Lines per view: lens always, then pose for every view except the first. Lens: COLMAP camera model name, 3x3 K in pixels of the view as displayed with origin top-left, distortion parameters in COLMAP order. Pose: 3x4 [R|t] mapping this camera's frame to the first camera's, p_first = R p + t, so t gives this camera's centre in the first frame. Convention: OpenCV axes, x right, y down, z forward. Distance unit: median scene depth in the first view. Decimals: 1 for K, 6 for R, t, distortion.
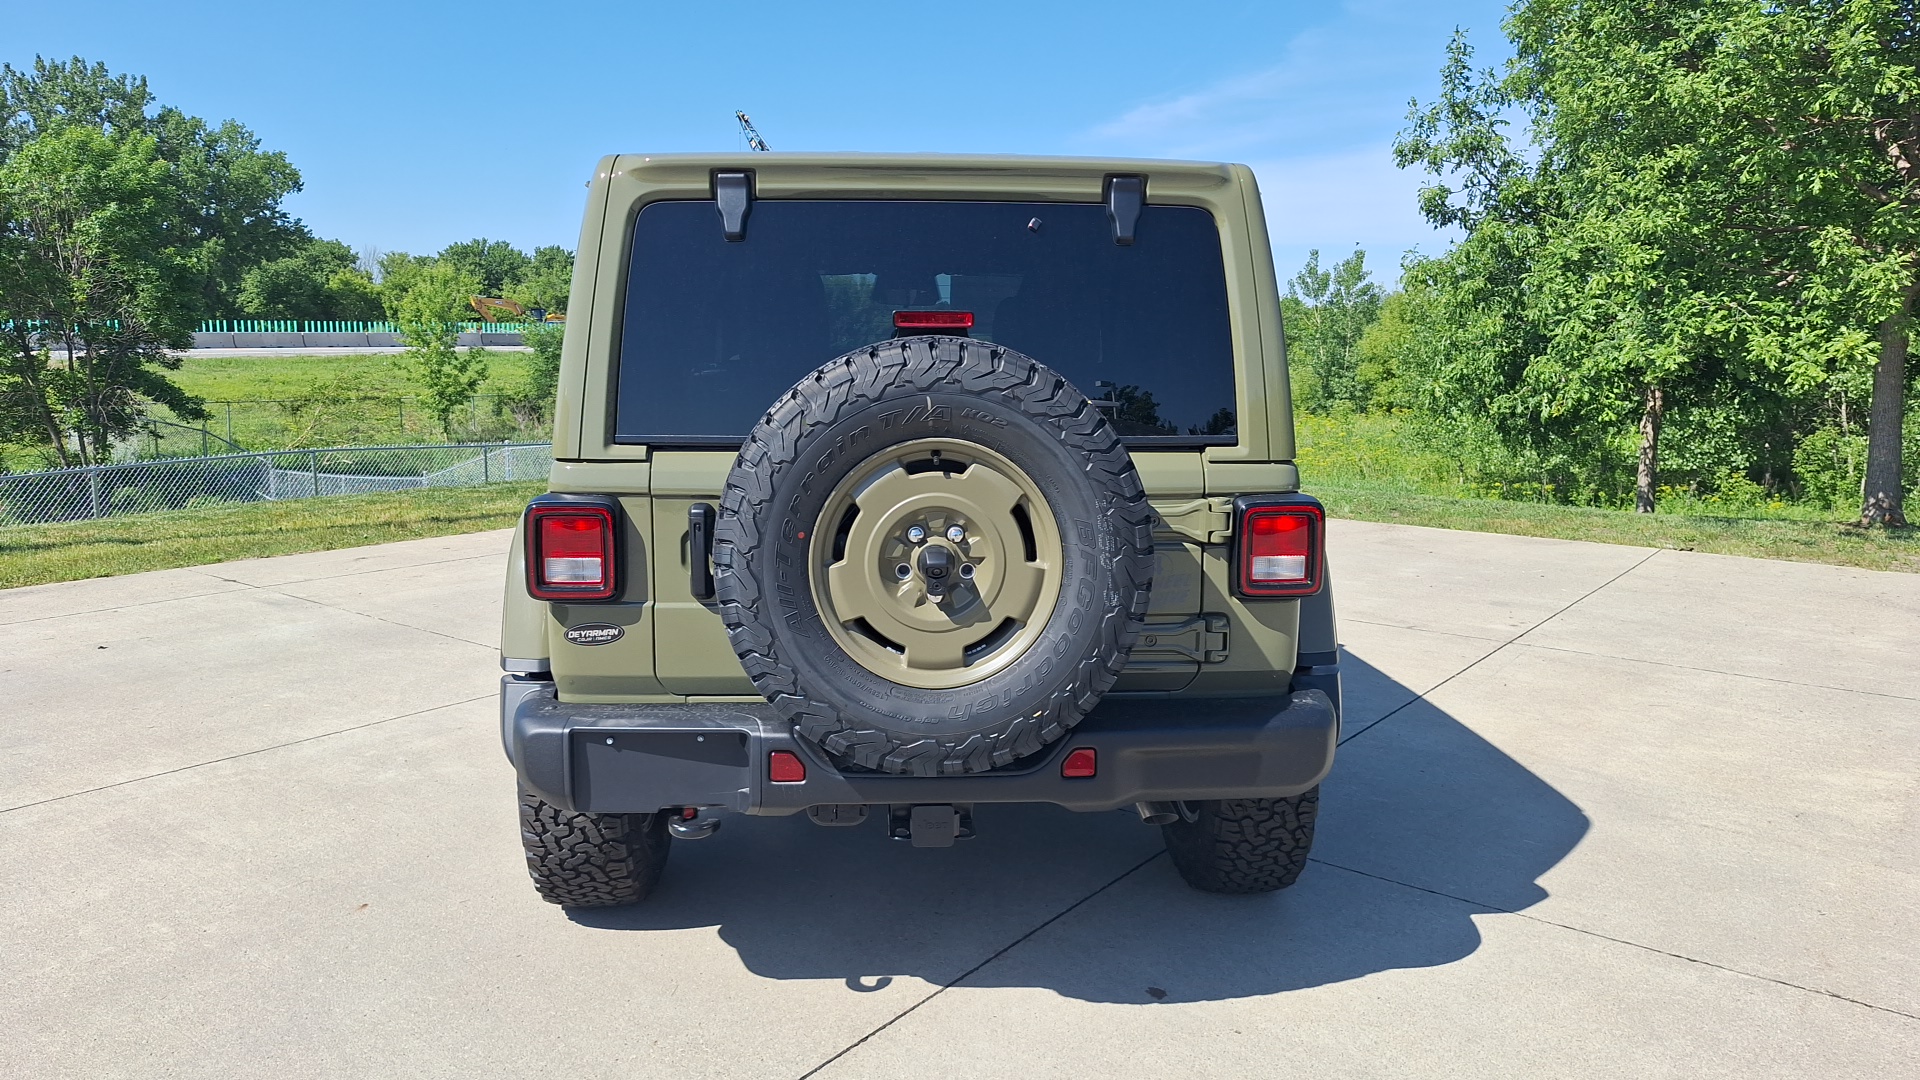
lens RADIAL K [[1319.1, 0, 964.0], [0, 1319.1, 535.3], [0, 0, 1]] dist [0.057661, -0.070378]
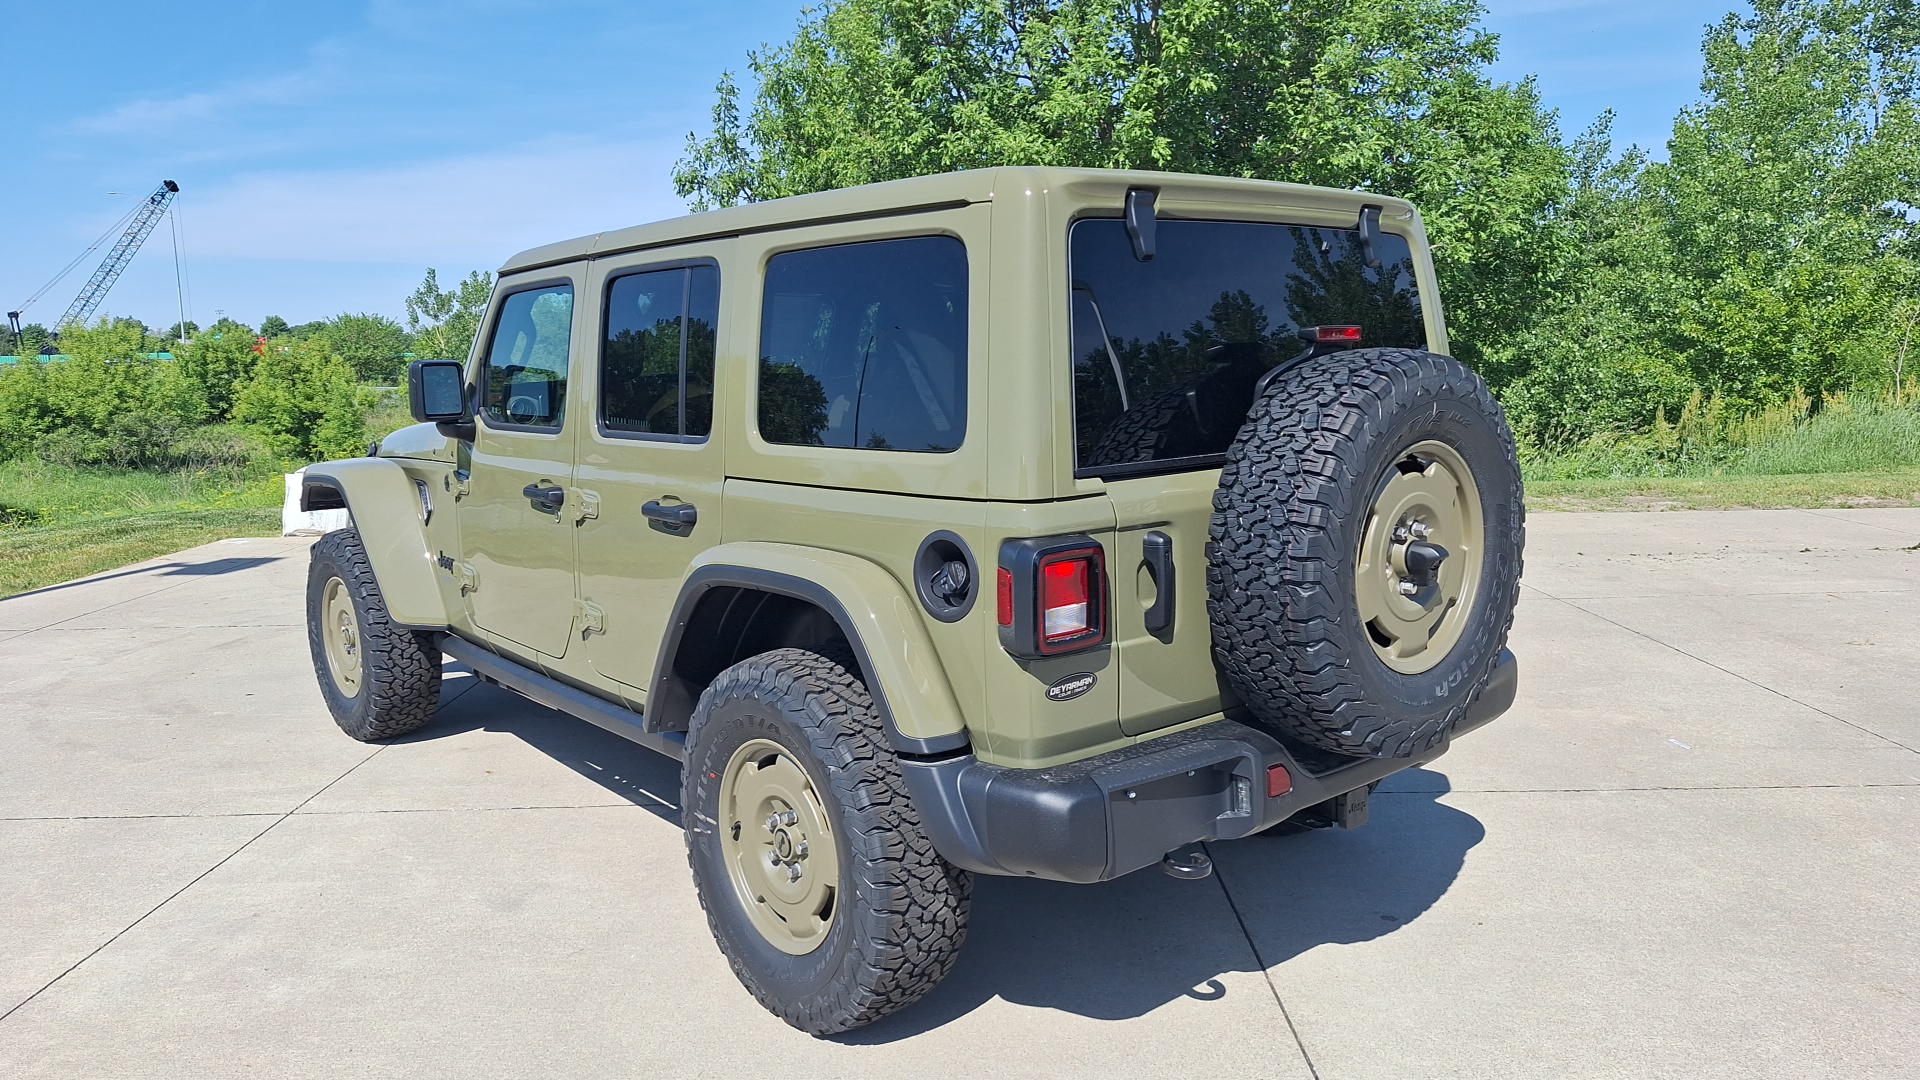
lens RADIAL K [[1319.1, 0, 964.0], [0, 1319.1, 535.3], [0, 0, 1]] dist [0.057661, -0.070378]
pose [[0.784291, -0.102453, 0.611875, -0.410496], [0.111579, 0.993482, 0.023329, -0.027362], [-0.610276, 0.049976, 0.790611, 0.147780]]
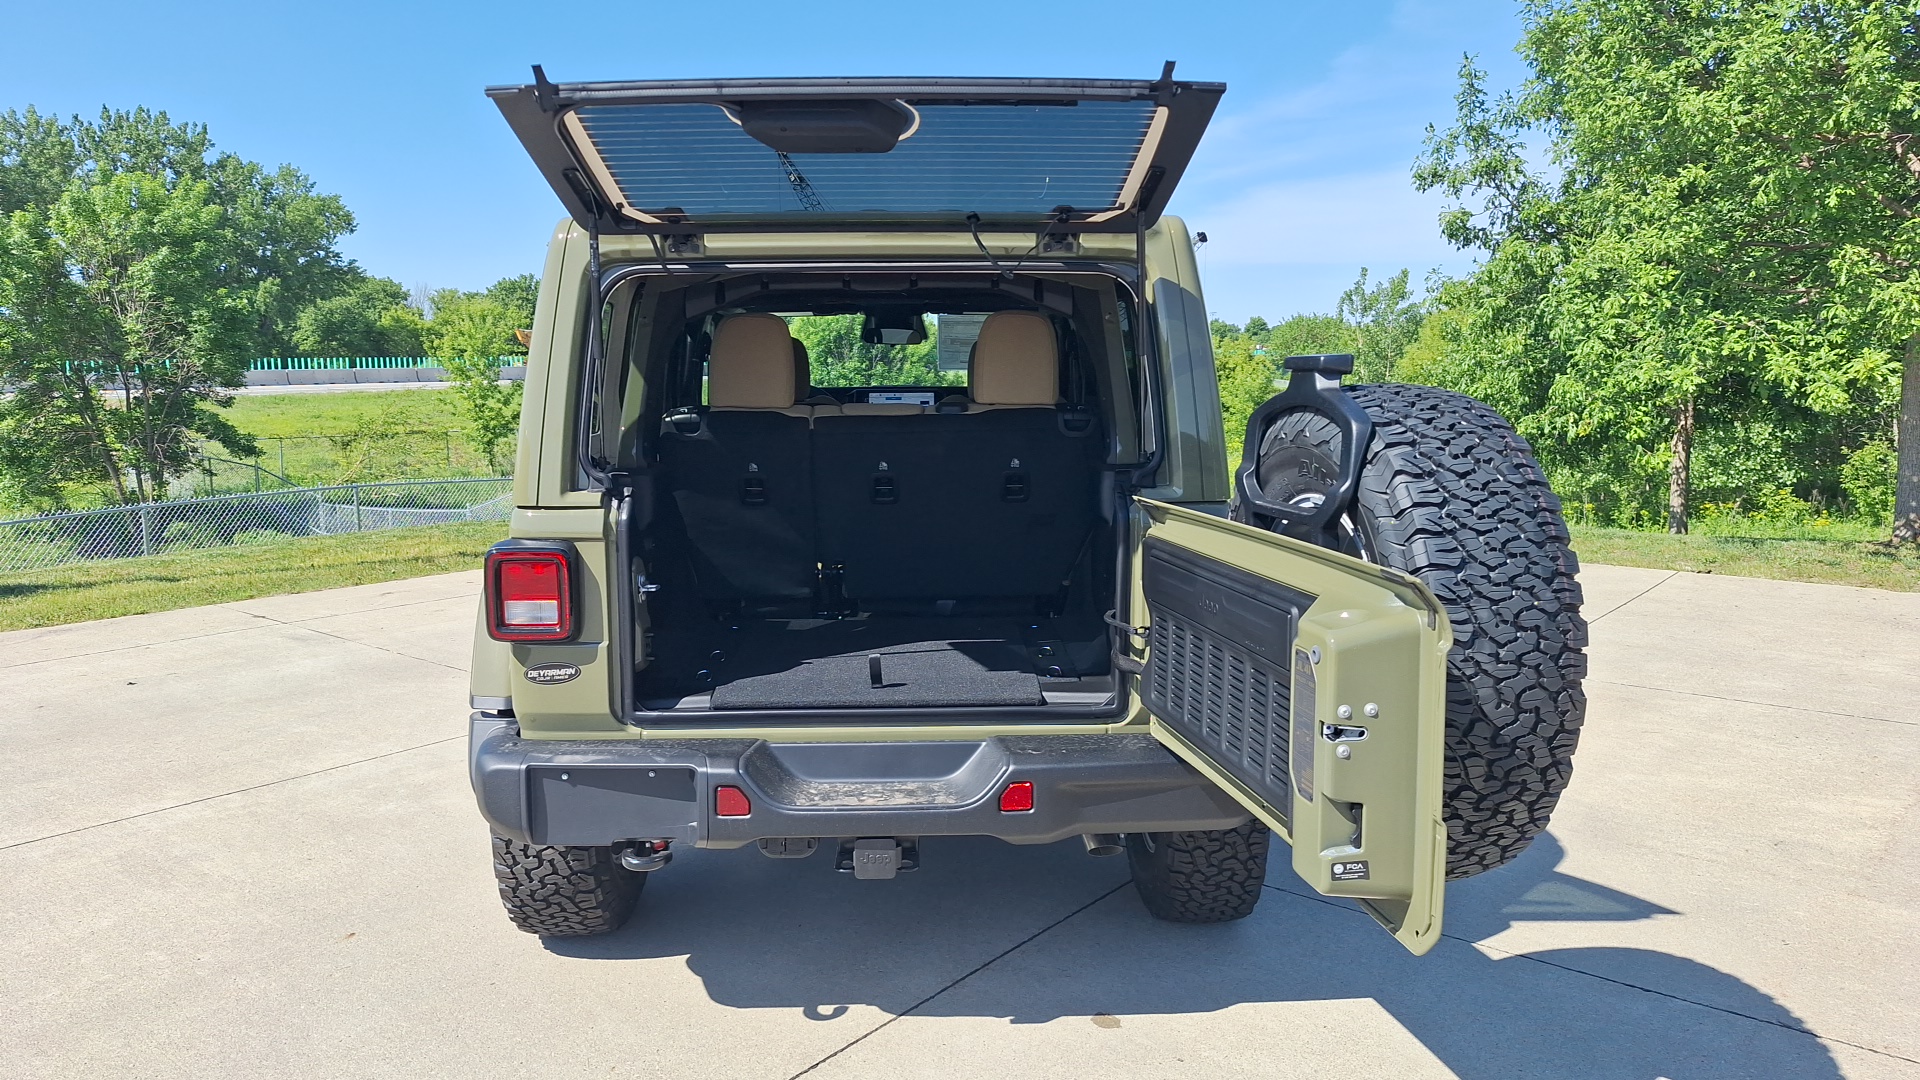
lens RADIAL K [[1319.1, 0, 964.0], [0, 1319.1, 535.3], [0, 0, 1]] dist [0.057661, -0.070378]
pose [[0.999255, -0.010695, -0.037084, 0.038968], [0.010043, 0.999792, -0.017731, -0.005821], [0.037266, 0.017346, 0.999155, -0.014645]]
